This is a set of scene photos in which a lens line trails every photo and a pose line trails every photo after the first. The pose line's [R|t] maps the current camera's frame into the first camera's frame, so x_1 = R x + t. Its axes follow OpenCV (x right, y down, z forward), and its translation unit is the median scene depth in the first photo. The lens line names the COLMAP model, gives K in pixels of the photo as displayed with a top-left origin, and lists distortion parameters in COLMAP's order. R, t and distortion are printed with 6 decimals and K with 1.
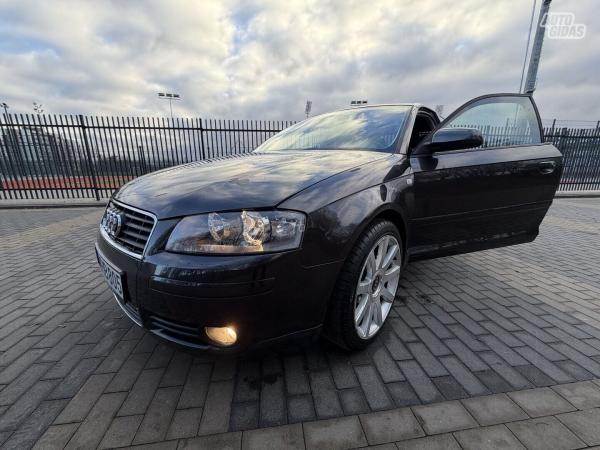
lens RADIAL K [[241.0, 0, 300.0], [0, 241.0, 225.0], [0, 0, 1]] dist [0.001533, 0.000006]
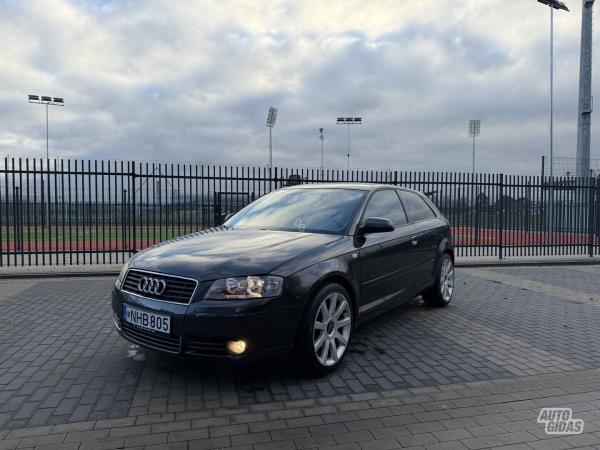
lens RADIAL K [[434.2, 0, 300.0], [0, 434.2, 225.0], [0, 0, 1]] dist [0.005458, 0.003594]
pose [[0.995006, 0.004560, 0.099707, -0.137540], [0.015270, 0.980241, -0.197217, 0.163087], [-0.098637, 0.197755, 0.975276, -1.748899]]
